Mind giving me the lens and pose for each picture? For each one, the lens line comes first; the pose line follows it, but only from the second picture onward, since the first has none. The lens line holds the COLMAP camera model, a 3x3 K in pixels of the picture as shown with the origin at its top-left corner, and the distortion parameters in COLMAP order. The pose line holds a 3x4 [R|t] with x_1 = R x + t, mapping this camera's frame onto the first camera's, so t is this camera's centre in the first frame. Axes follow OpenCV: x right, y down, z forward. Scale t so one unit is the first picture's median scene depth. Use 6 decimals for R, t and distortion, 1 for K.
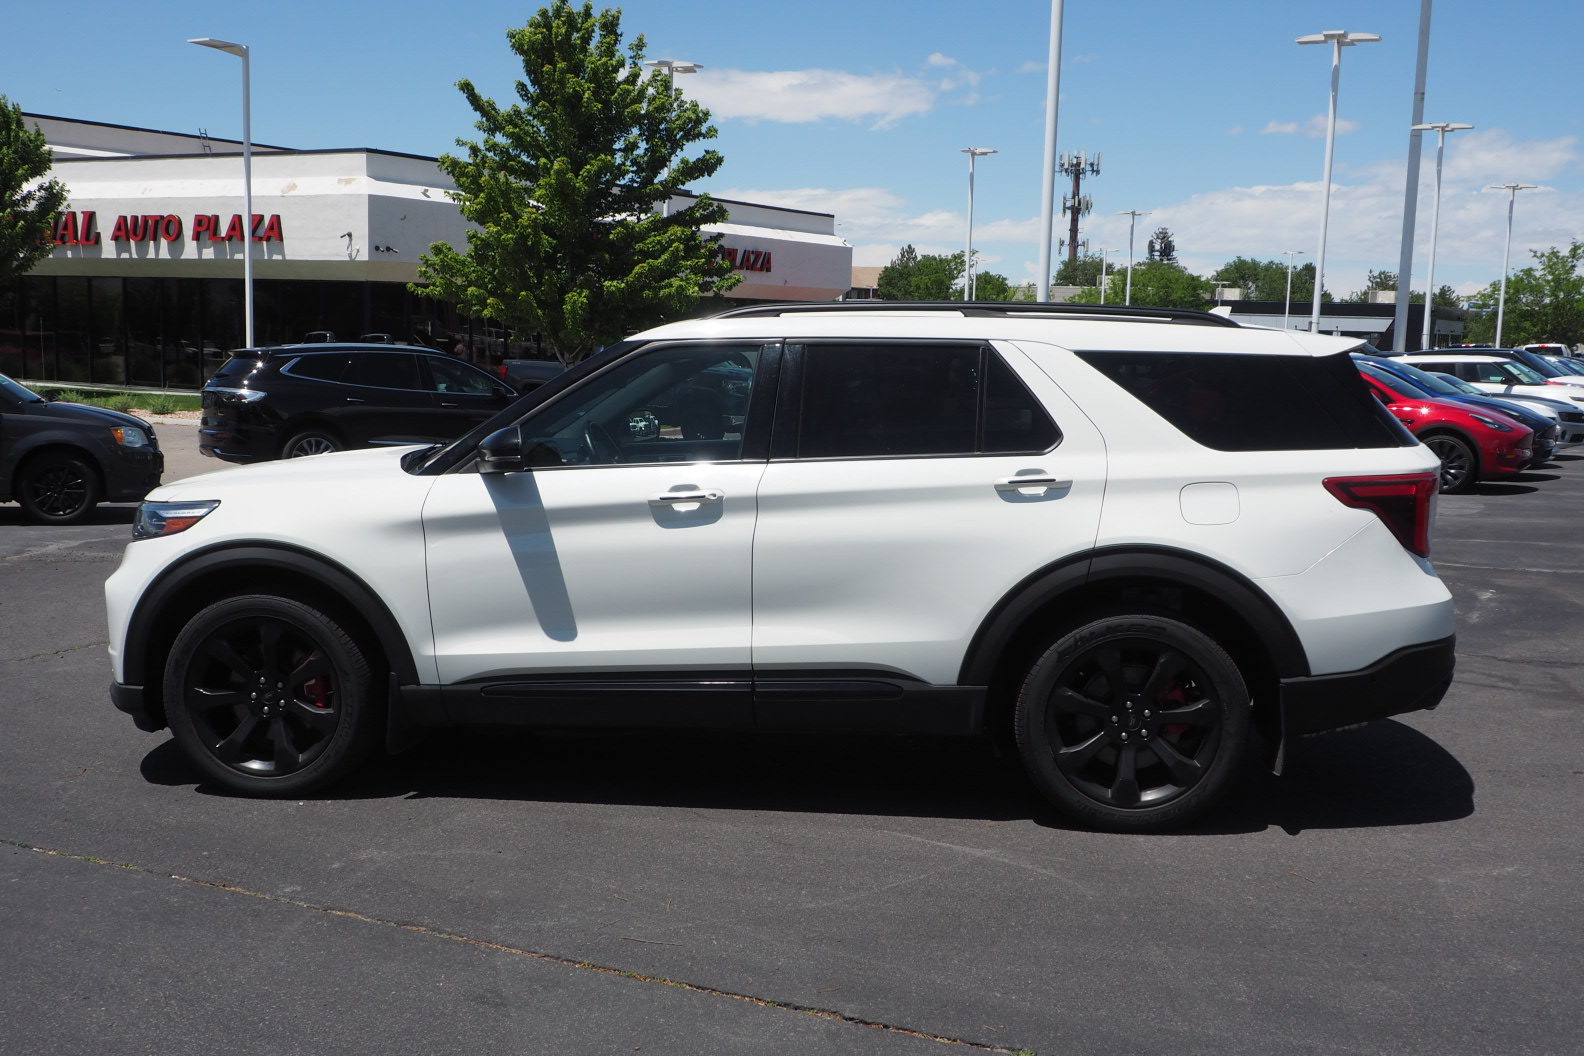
lens RADIAL K [[1780.5, 0, 792.0], [0, 1780.5, 528.0], [0, 0, 1]] dist [-0.019786, 0.057696]
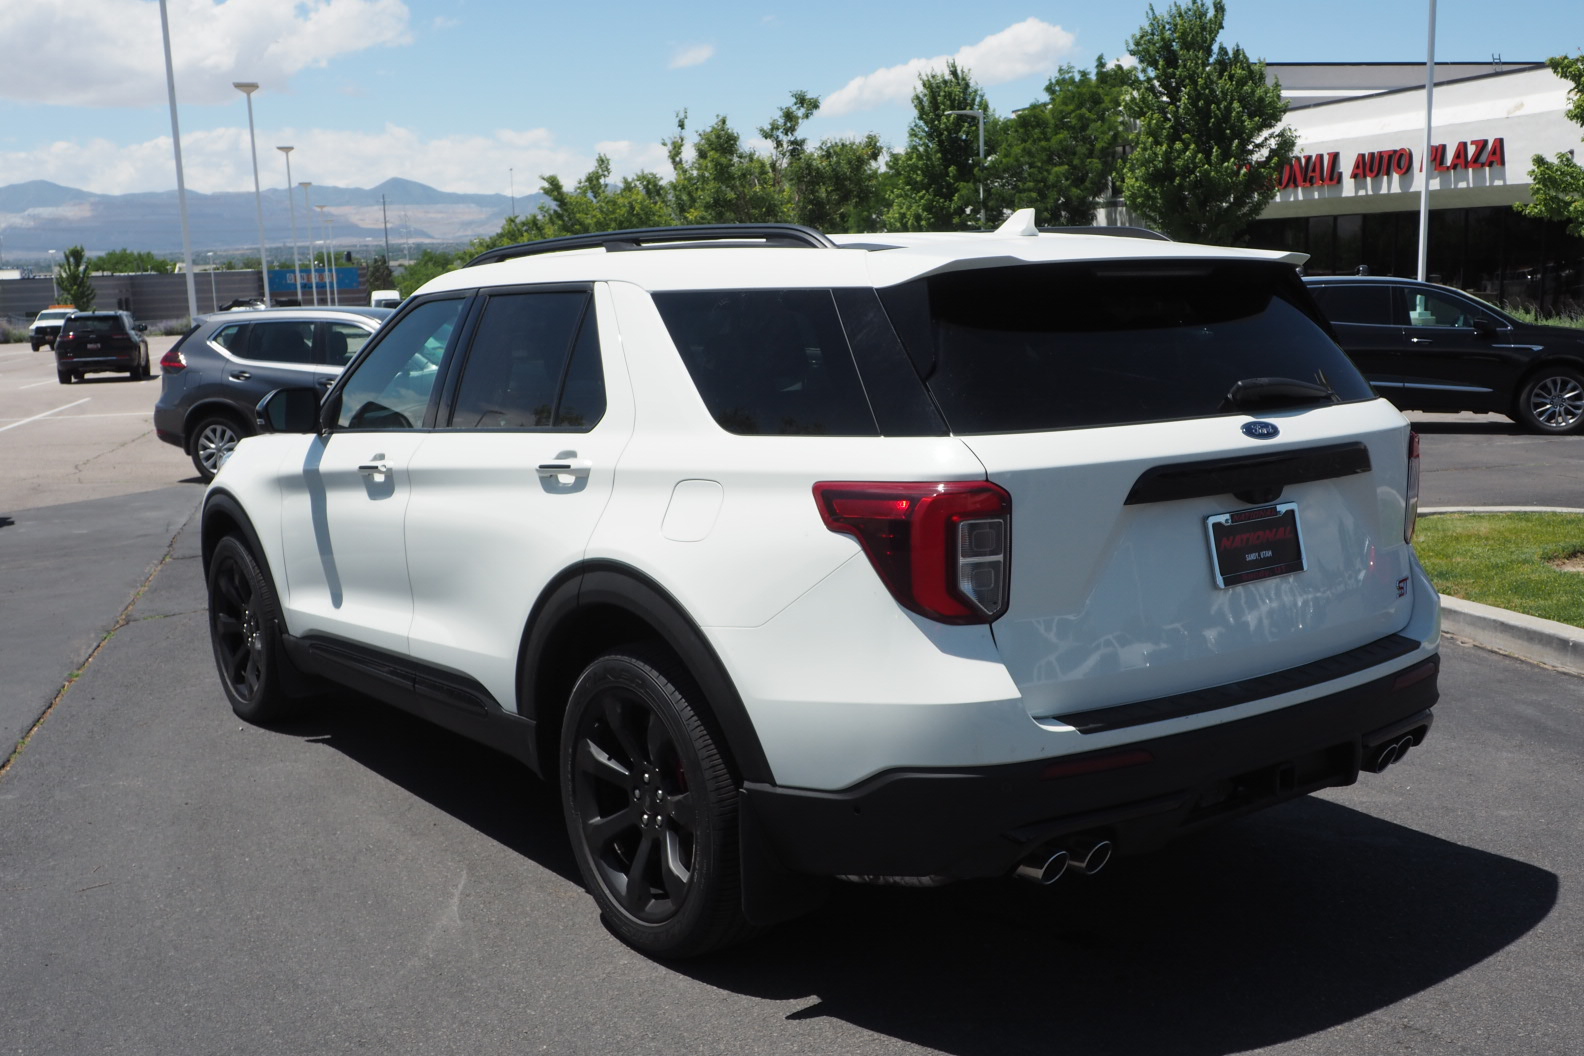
lens RADIAL K [[1667.1, 0, 764.6], [0, 1667.1, 559.3], [0, 0, 1]] dist [-0.018937, 0.026563]
pose [[0.661984, 0.086690, -0.744488, 0.132483], [-0.038184, 0.995900, 0.082012, -0.008829], [0.748544, -0.025864, 0.662580, 0.107172]]
